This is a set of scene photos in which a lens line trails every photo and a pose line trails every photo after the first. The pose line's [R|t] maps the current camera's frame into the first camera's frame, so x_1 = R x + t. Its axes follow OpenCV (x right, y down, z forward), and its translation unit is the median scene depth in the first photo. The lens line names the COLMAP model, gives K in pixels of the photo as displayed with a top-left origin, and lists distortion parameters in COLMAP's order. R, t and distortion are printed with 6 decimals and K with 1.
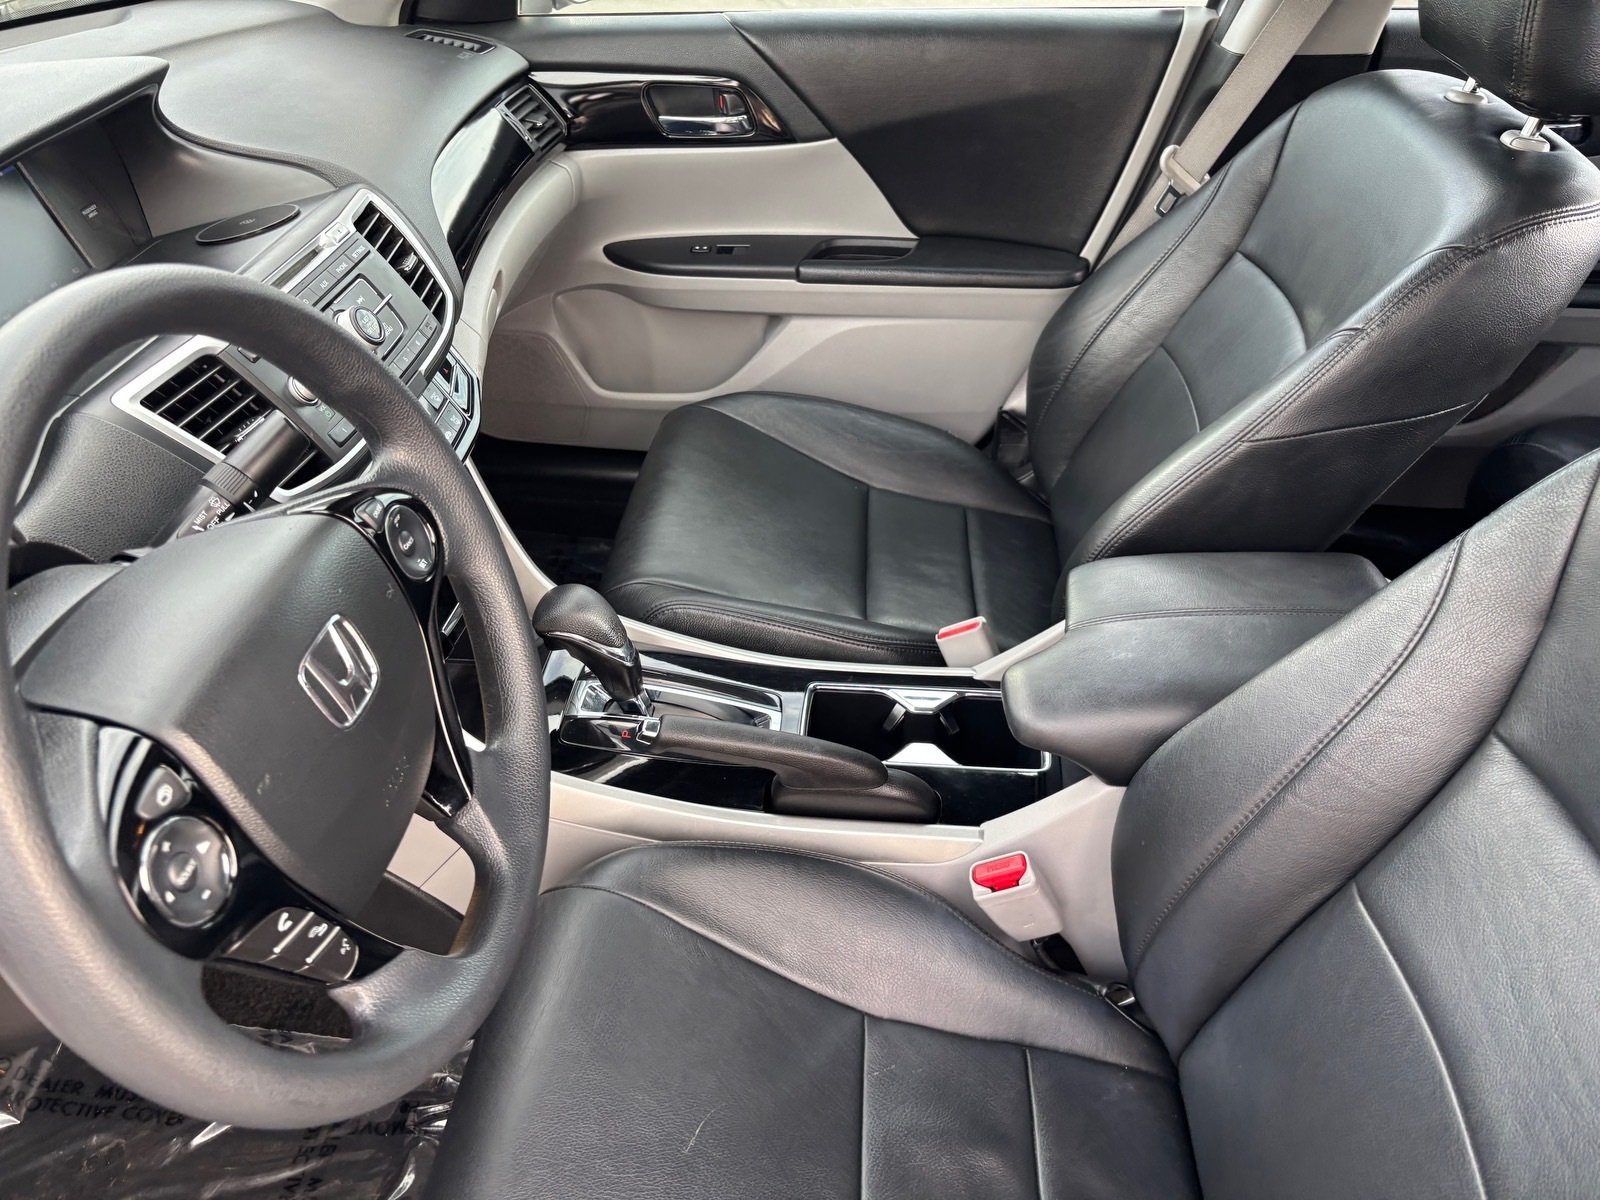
lens RADIAL K [[1240.8, 0, 824.5], [0, 1240.8, 597.1], [0, 0, 1]] dist [-0.003786, -0.000585]
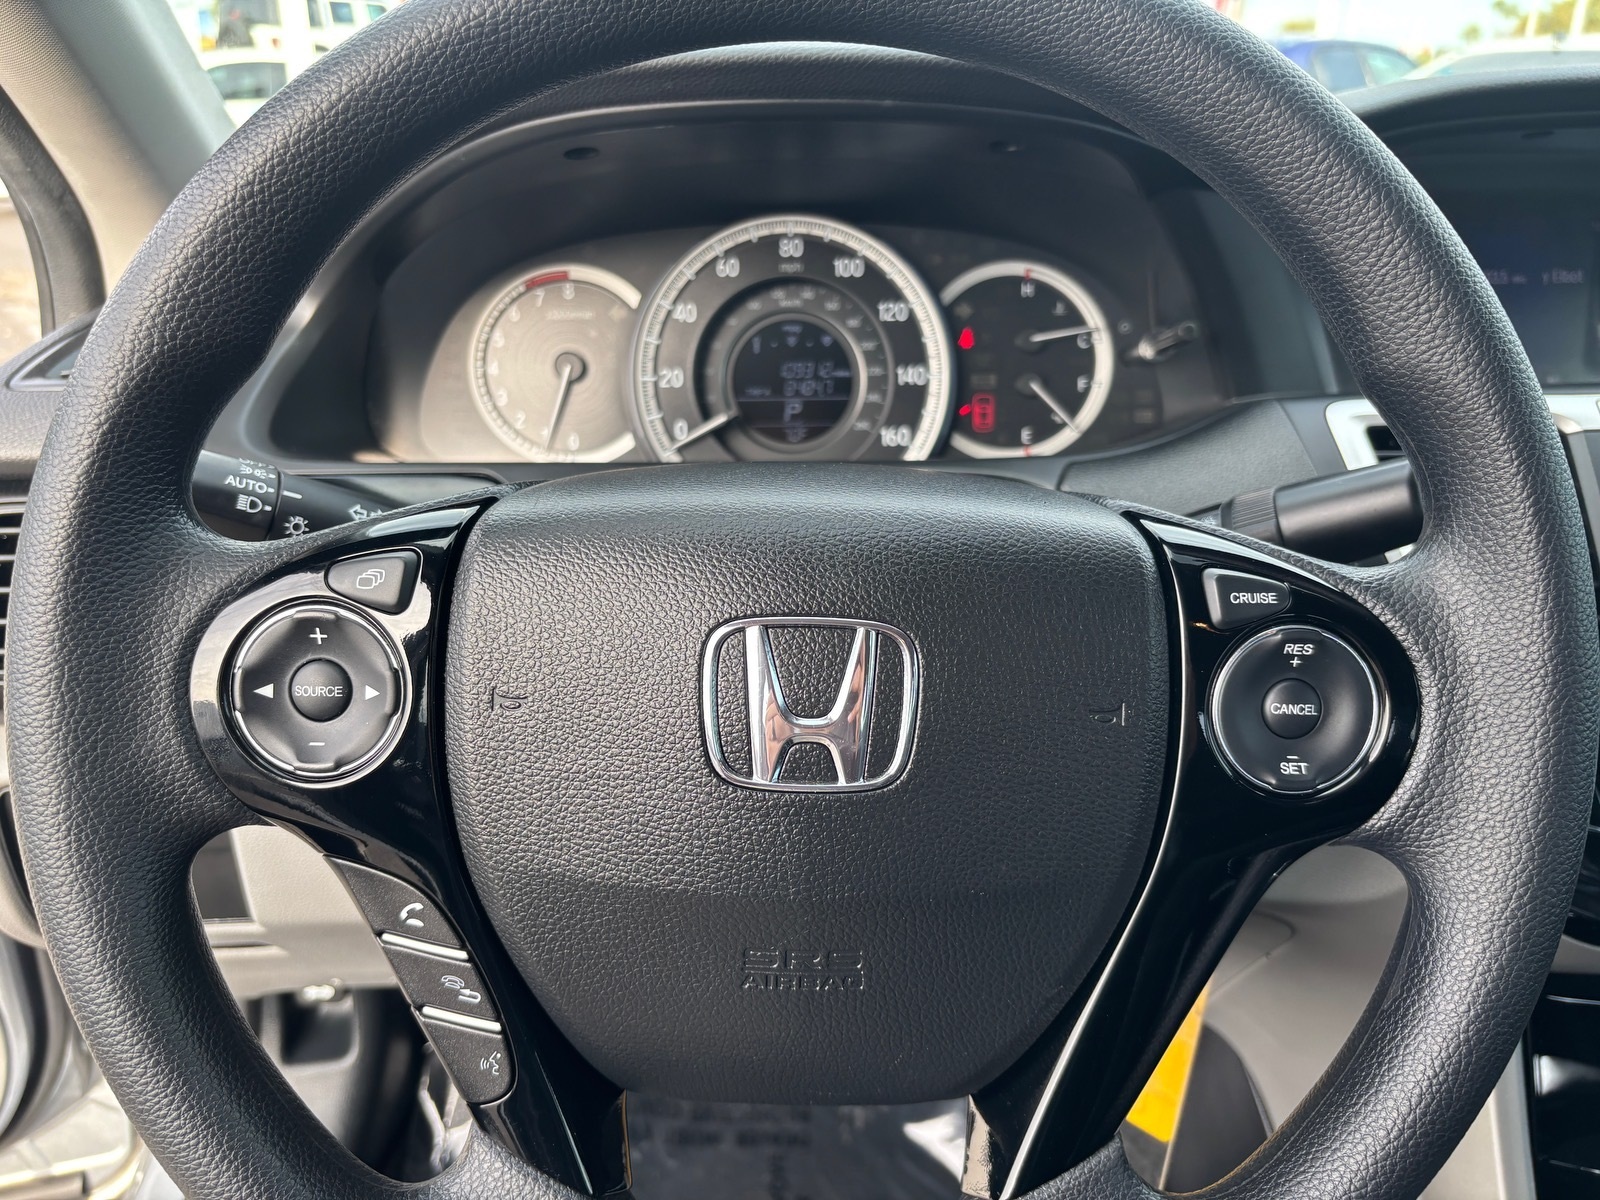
lens RADIAL K [[1236.0, 0, 798.6], [0, 1236.0, 605.9], [0, 0, 1]] dist [0.023667, -0.040990]
pose [[0.076775, 0.344584, -0.935611, 0.035184], [-0.576308, 0.781081, 0.240380, -0.043547], [0.813618, 0.520745, 0.258554, 0.397065]]
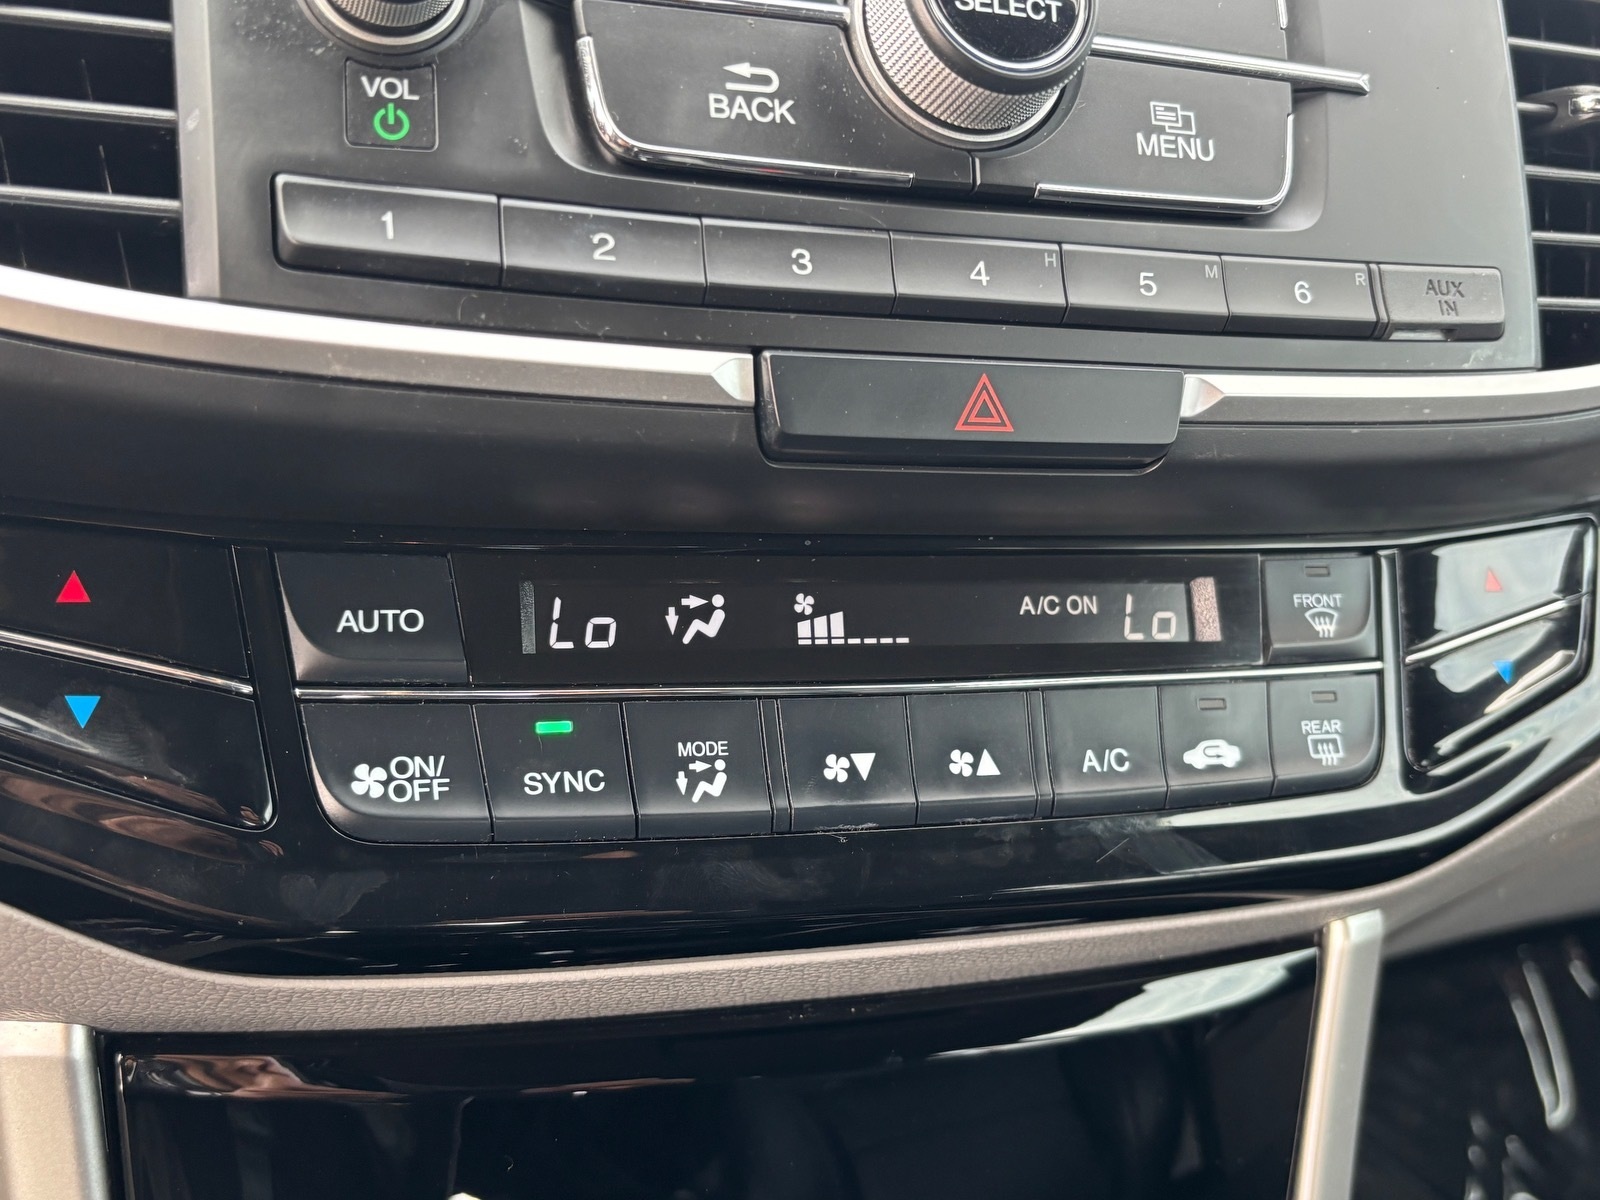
lens RADIAL K [[1697.7, 0, 797.4], [0, 1697.7, 600.0], [0, 0, 1]] dist [0.011303, -0.008499]
pose [[0.392464, 0.409718, -0.823470, -0.085625], [-0.643578, 0.761951, 0.072382, -0.107596], [0.657100, 0.501560, 0.562724, 0.660209]]
